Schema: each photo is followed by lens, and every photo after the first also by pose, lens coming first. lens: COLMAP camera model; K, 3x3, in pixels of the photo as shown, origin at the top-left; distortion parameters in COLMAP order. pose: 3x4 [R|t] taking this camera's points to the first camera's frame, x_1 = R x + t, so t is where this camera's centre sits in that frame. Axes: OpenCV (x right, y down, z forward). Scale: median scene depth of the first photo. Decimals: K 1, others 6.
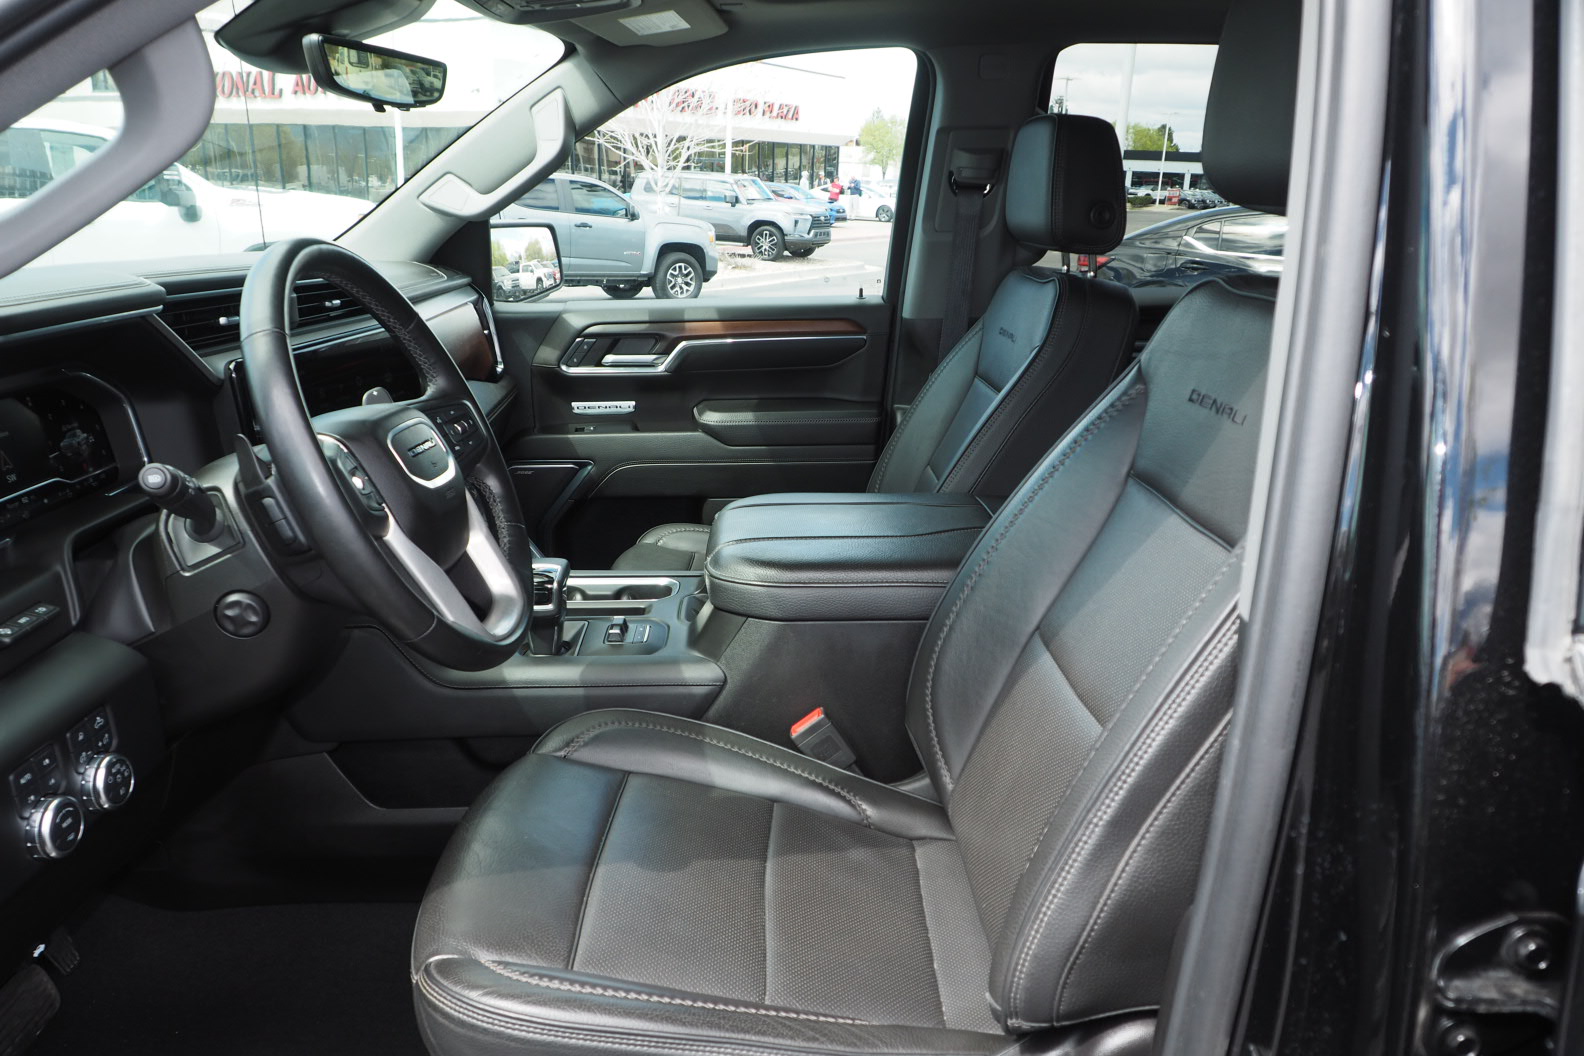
lens RADIAL K [[1139.1, 0, 789.9], [0, 1139.1, 530.2], [0, 0, 1]] dist [-0.029715, 0.014492]
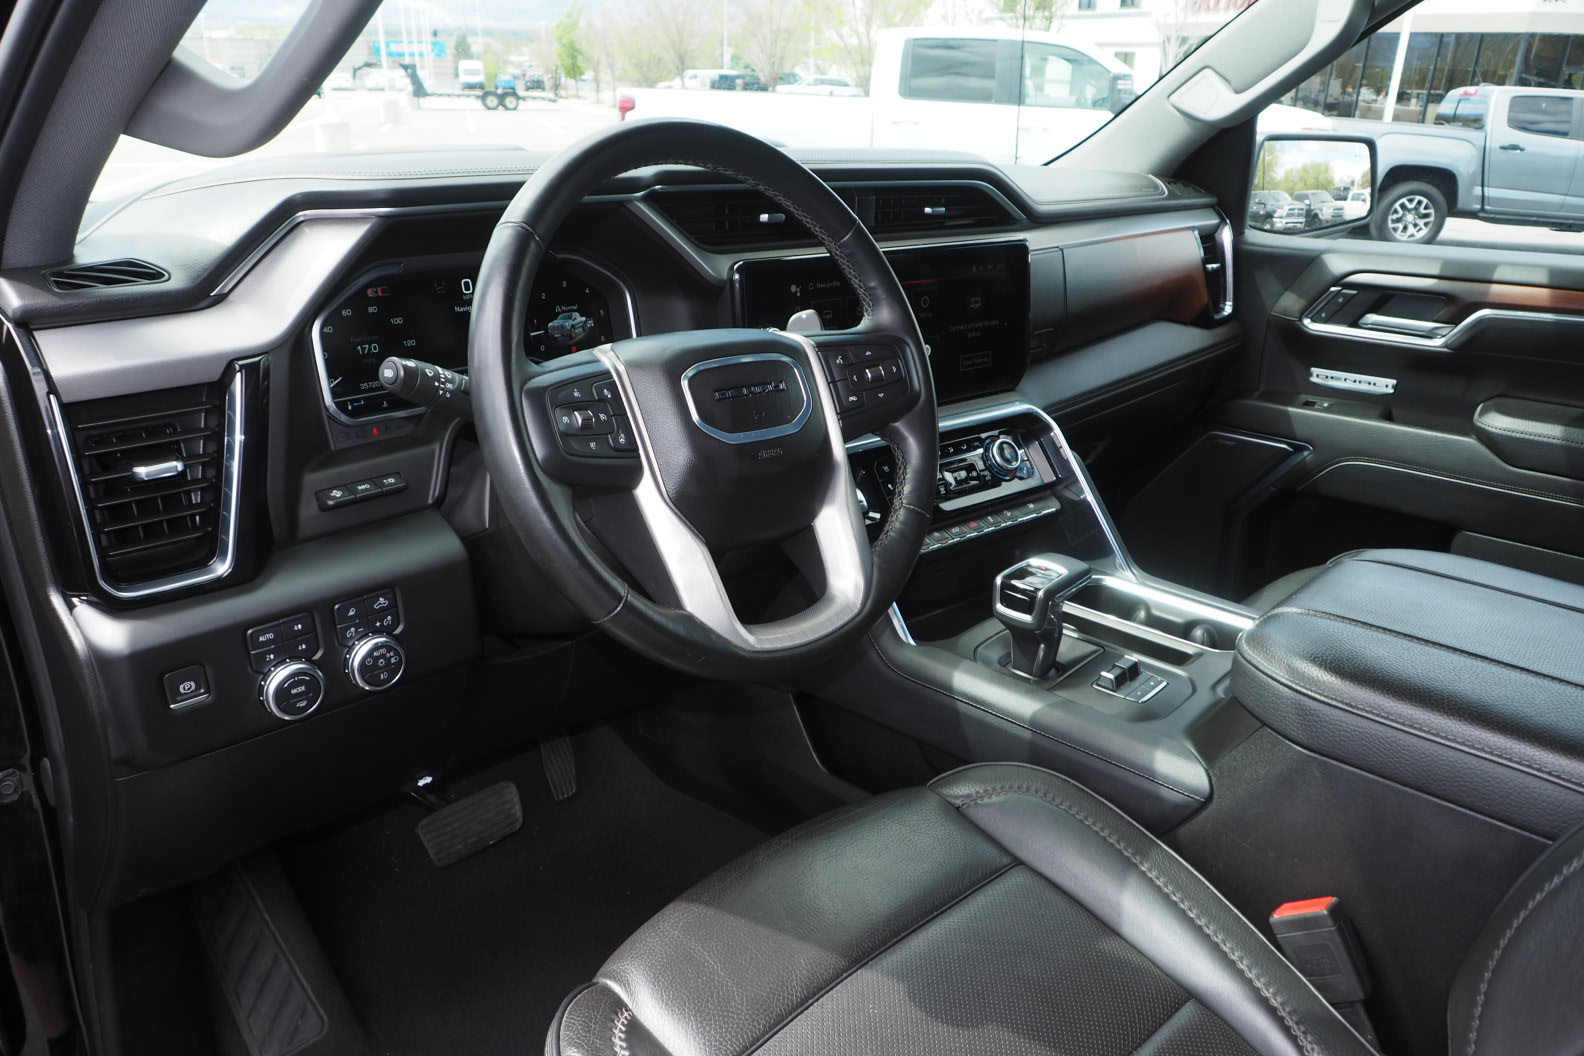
lens RADIAL K [[1139.1, 0, 790.1], [0, 1139.1, 542.6], [0, 0, 1]] dist [-0.029715, 0.014492]
pose [[0.698092, 0.265239, -0.665068, 0.115679], [-0.213419, 0.963715, 0.160327, -0.046957], [0.683461, 0.030015, 0.729370, 0.197735]]
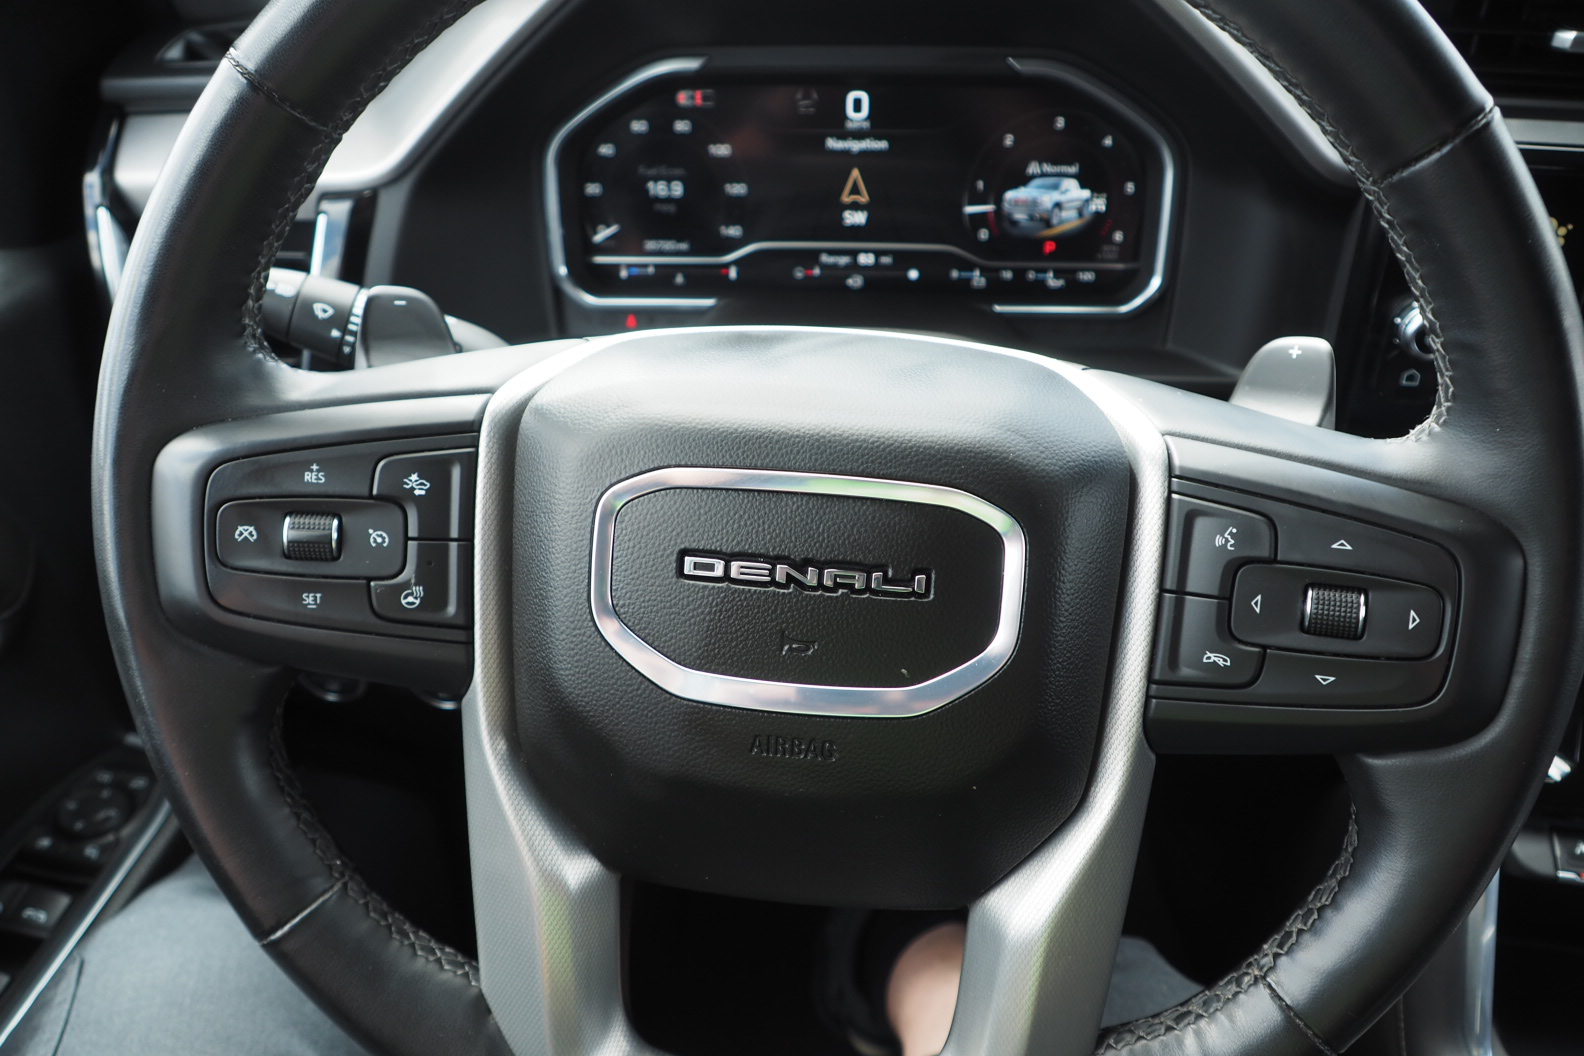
lens RADIAL K [[1139.1, 0, 797.4], [0, 1139.1, 531.6], [0, 0, 1]] dist [-0.029715, 0.014492]
pose [[-0.089155, 0.546491, -0.832706, -0.038138], [-0.264521, 0.793021, 0.548768, -0.108696], [0.960250, 0.269194, 0.073857, 0.438604]]
